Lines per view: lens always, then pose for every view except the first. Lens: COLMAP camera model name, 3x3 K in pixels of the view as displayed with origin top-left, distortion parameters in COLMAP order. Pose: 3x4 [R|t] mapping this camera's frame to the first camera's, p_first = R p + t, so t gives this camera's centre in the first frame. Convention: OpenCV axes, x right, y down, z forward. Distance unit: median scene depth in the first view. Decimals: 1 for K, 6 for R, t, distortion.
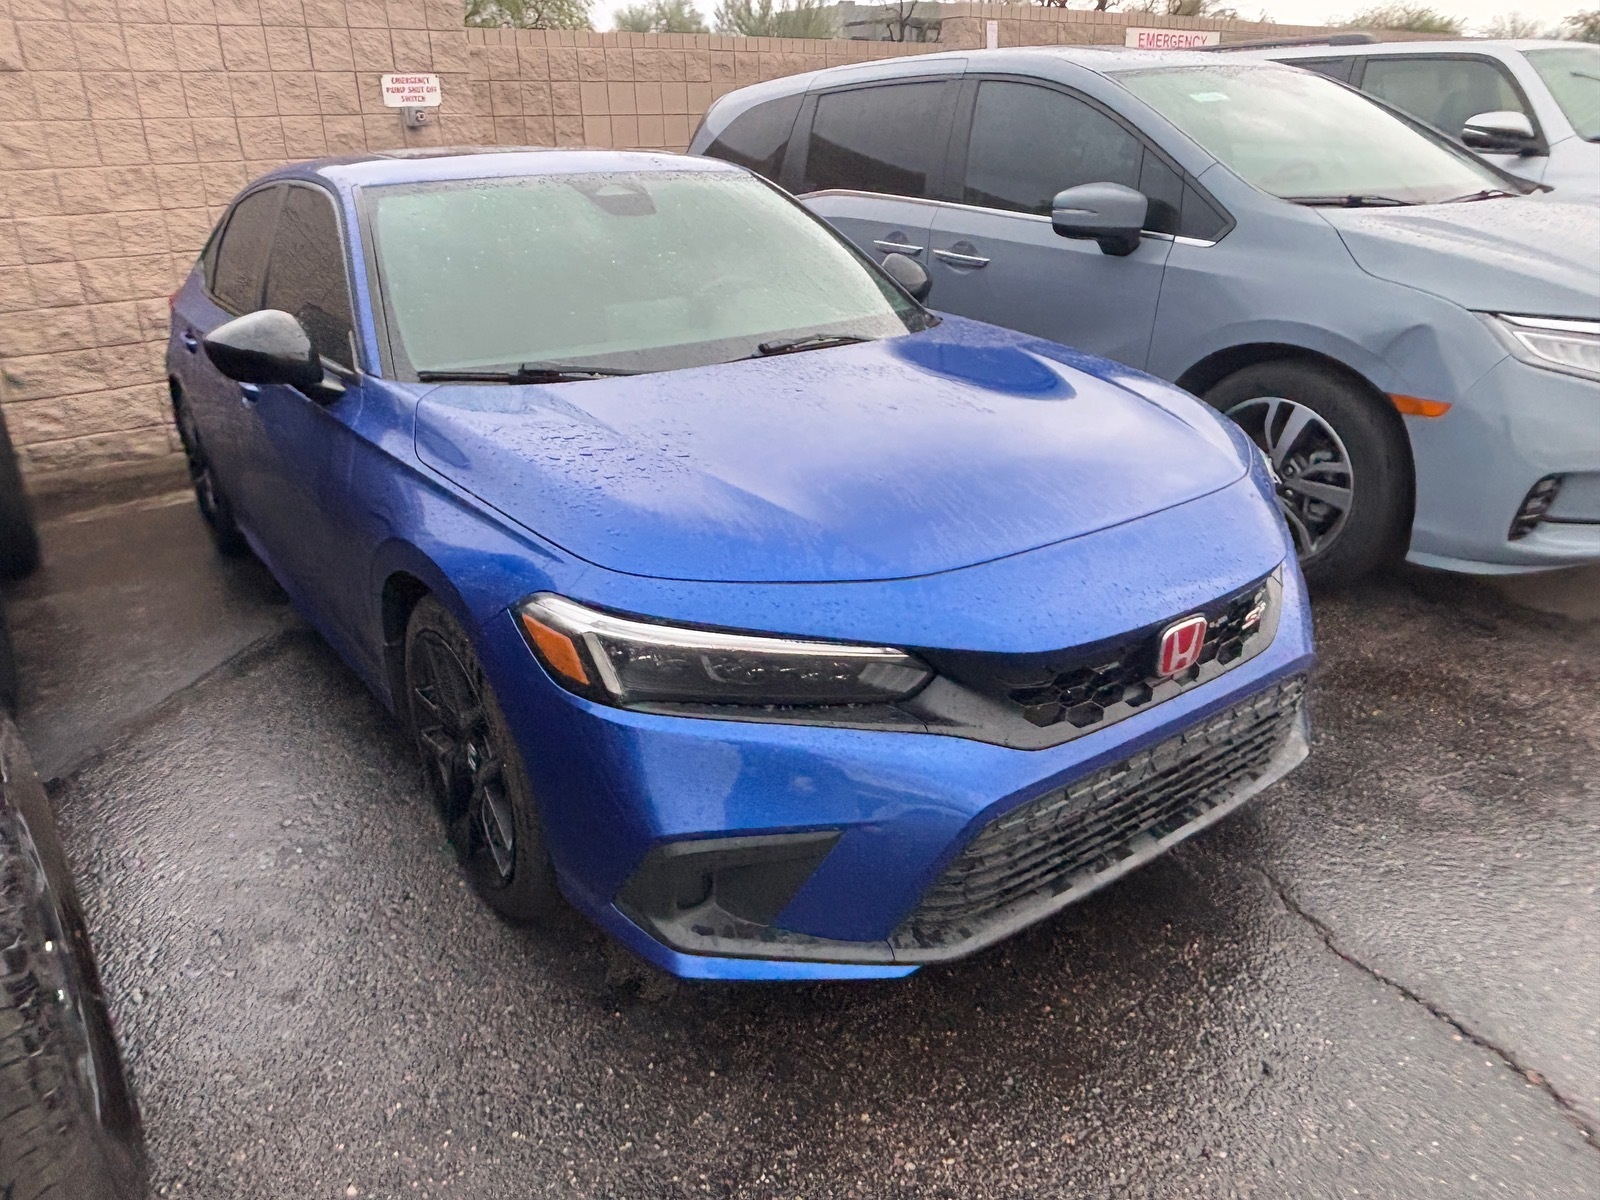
lens RADIAL K [[1126.8, 0, 800.0], [0, 1126.8, 600.0], [0, 0, 1]] dist [-0.005138, 0.025510]
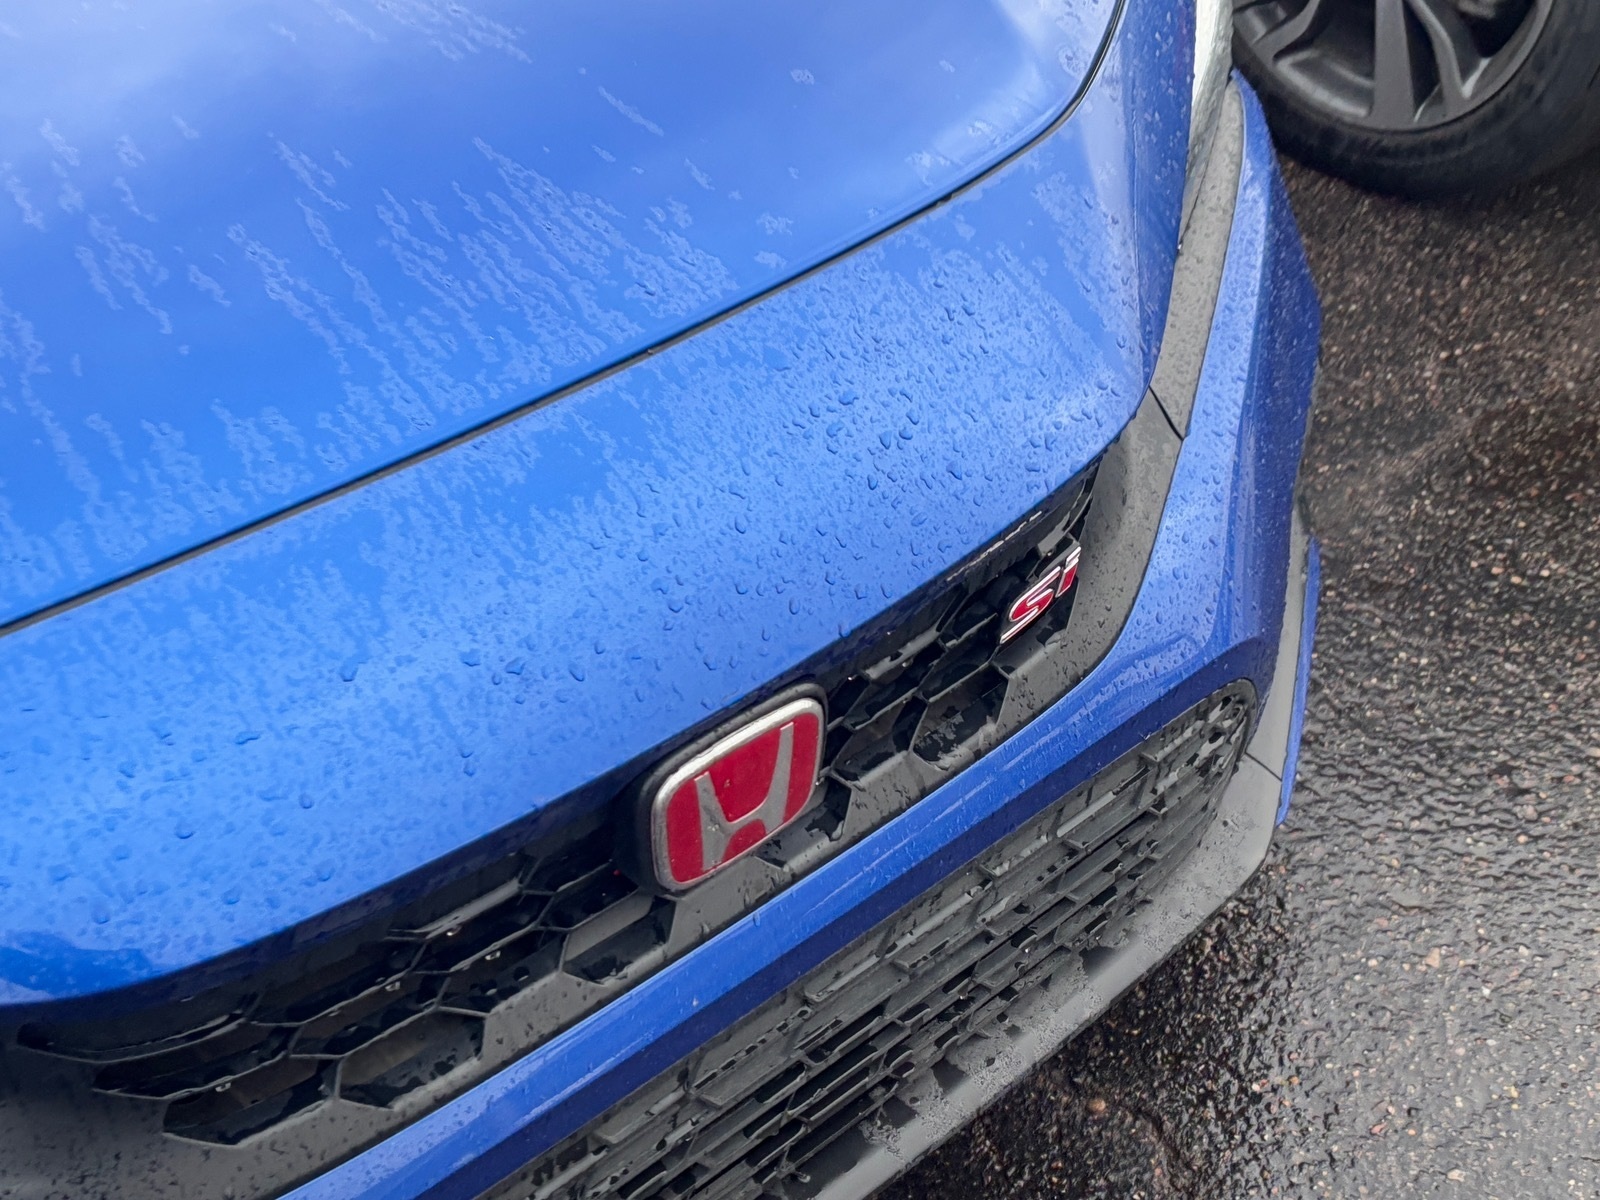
lens RADIAL K [[2173.8, 0, 800.0], [0, 2173.8, 600.0], [0, 0, 1]] dist [0.002828, 0.000569]
pose [[0.997722, -0.055818, 0.037889, 0.310598], [0.042735, 0.957496, 0.285263, -0.170898], [-0.052201, -0.282994, 0.957700, 0.395693]]
